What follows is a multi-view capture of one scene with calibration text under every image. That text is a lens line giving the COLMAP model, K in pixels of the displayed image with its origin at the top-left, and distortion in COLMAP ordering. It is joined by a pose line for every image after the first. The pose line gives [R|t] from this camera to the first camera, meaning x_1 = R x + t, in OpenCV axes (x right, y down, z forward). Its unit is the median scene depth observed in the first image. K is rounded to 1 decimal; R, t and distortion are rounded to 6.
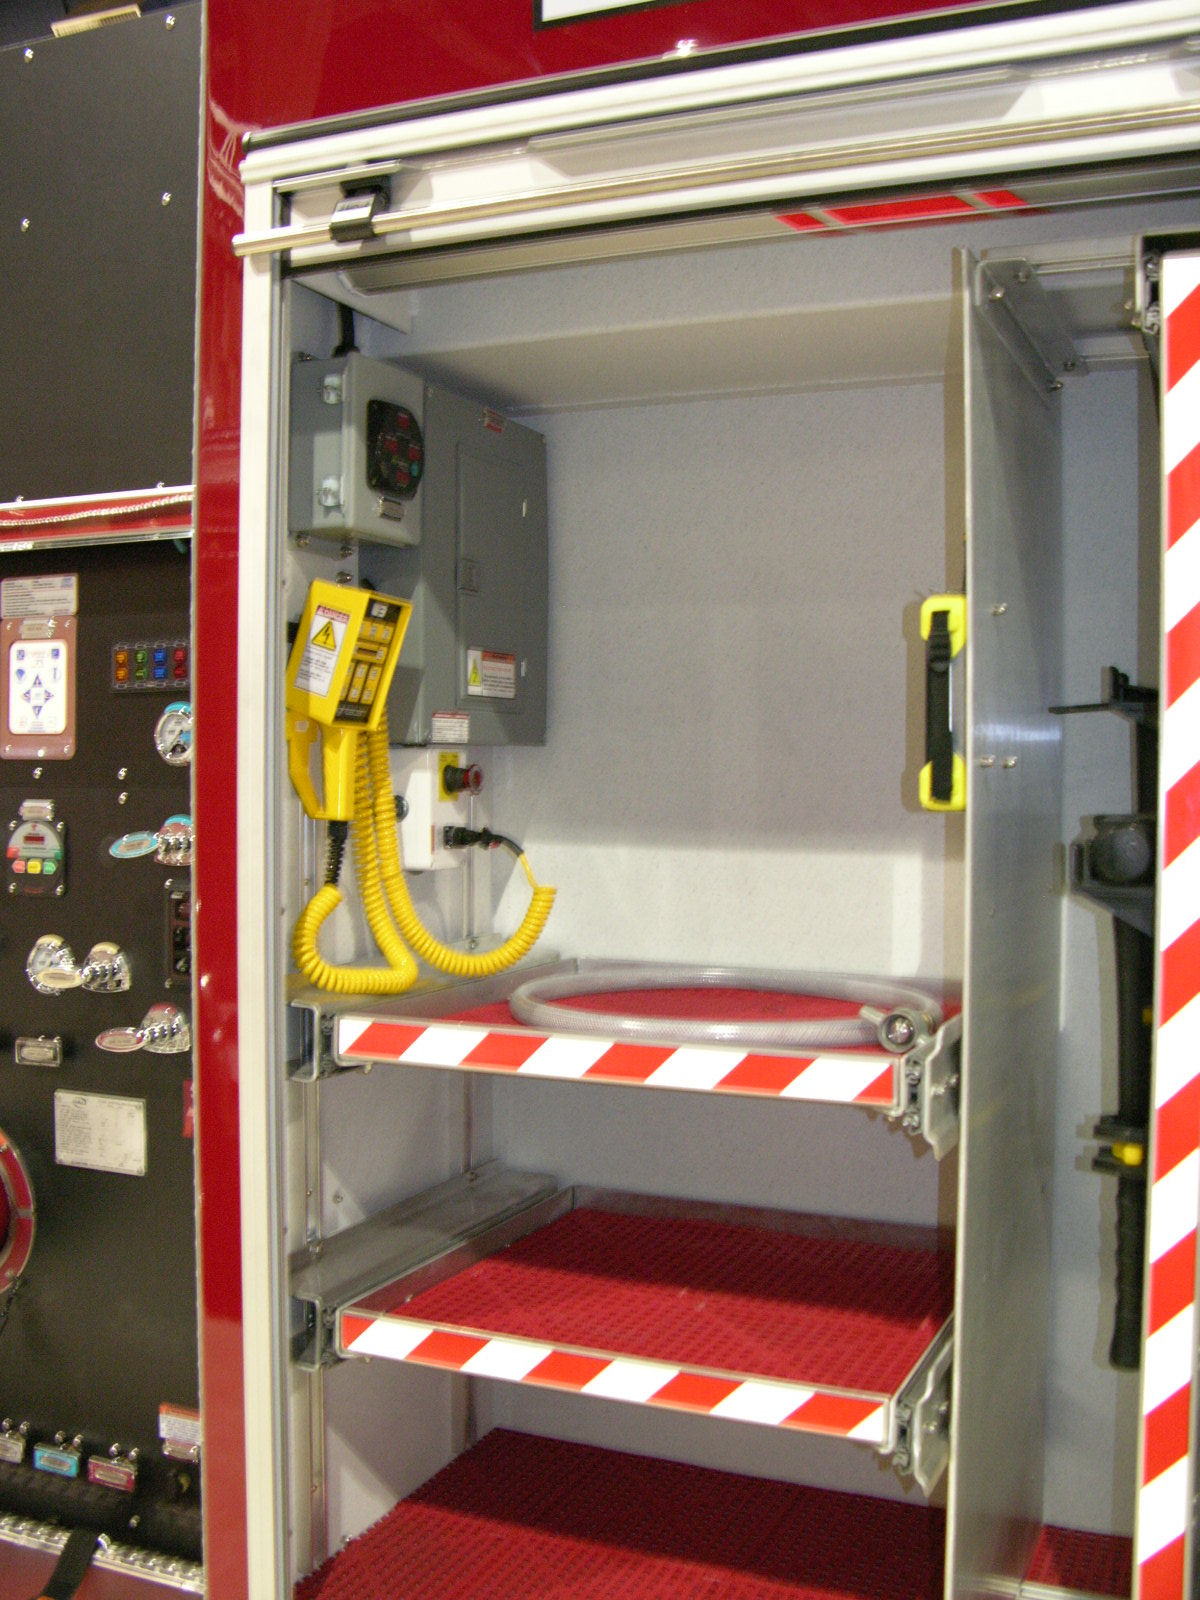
lens RADIAL K [[1736.1, 0, 546.0], [0, 1736.1, 799.7], [0, 0, 1]] dist [-0.194079, 0.206876]
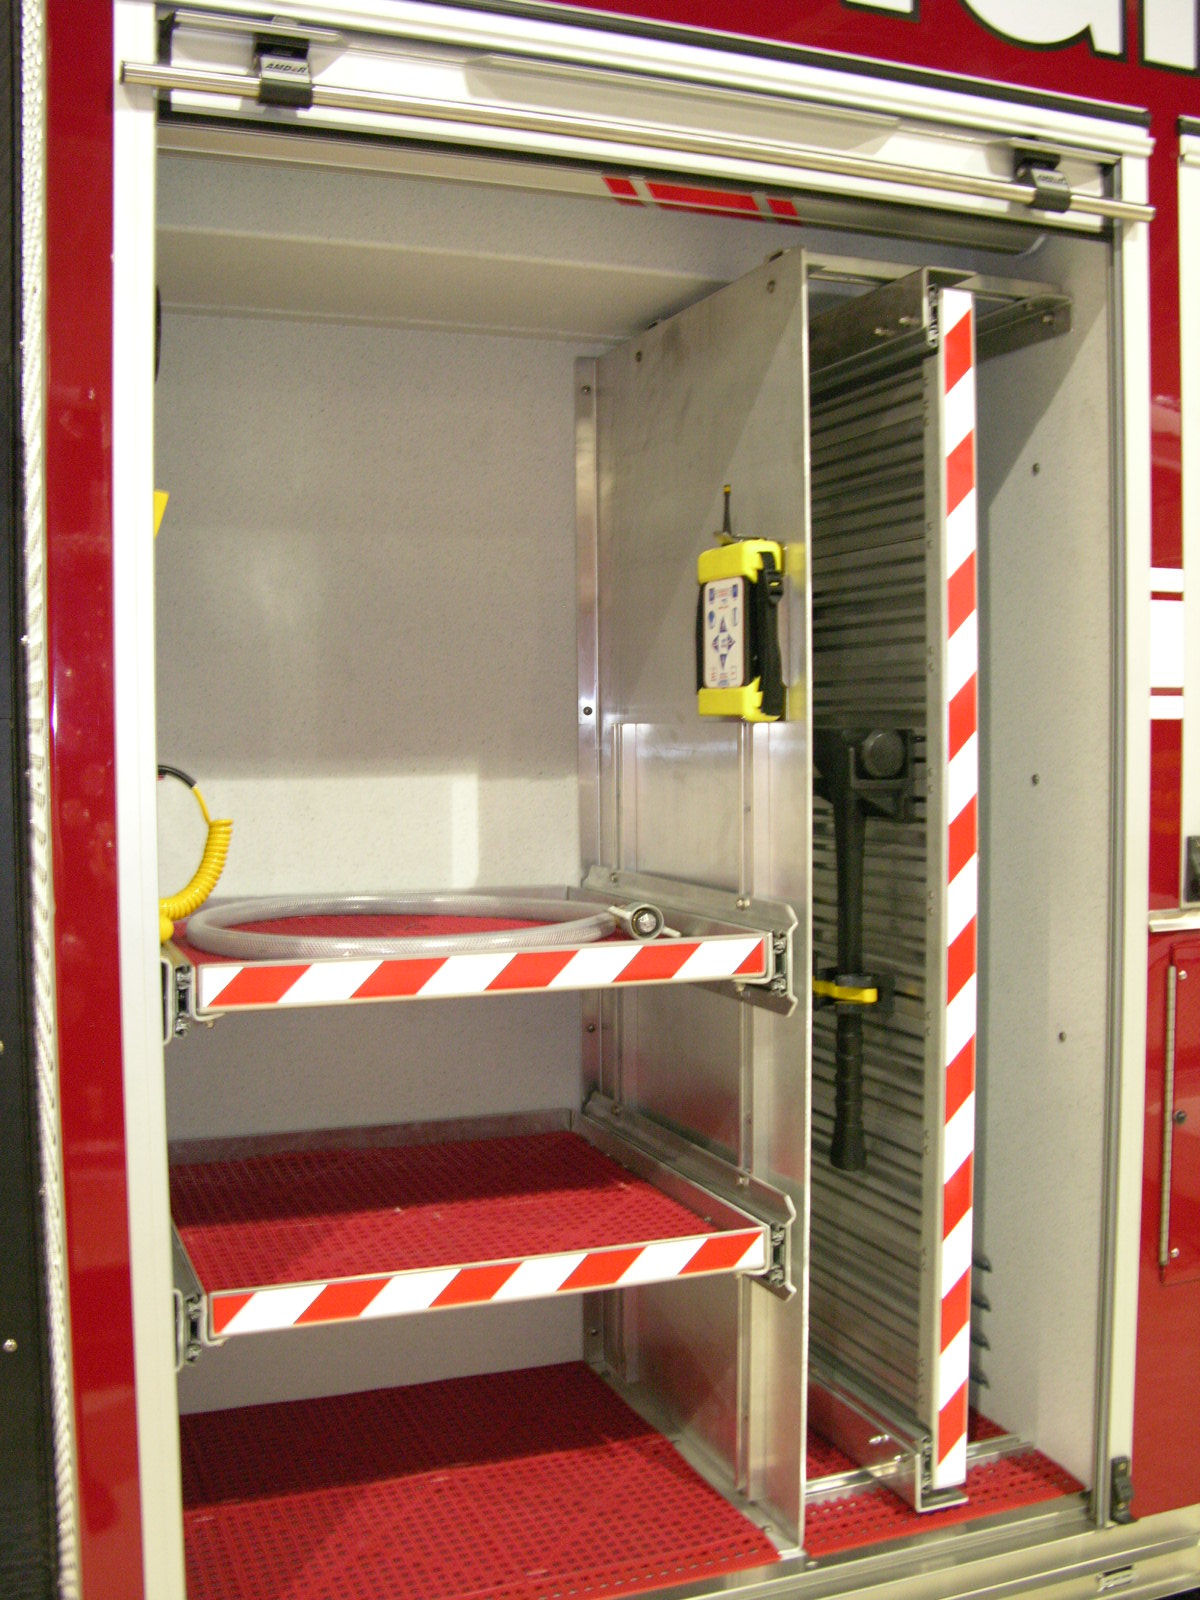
lens RADIAL K [[1732.8, 0, 600.0], [0, 1732.8, 800.0], [0, 0, 1]] dist [-0.116569, -0.008360]
pose [[0.672297, -0.041880, 0.739096, -0.652719], [0.021543, 0.999082, 0.037016, 0.011484], [-0.739968, -0.008964, 0.672582, 0.254965]]
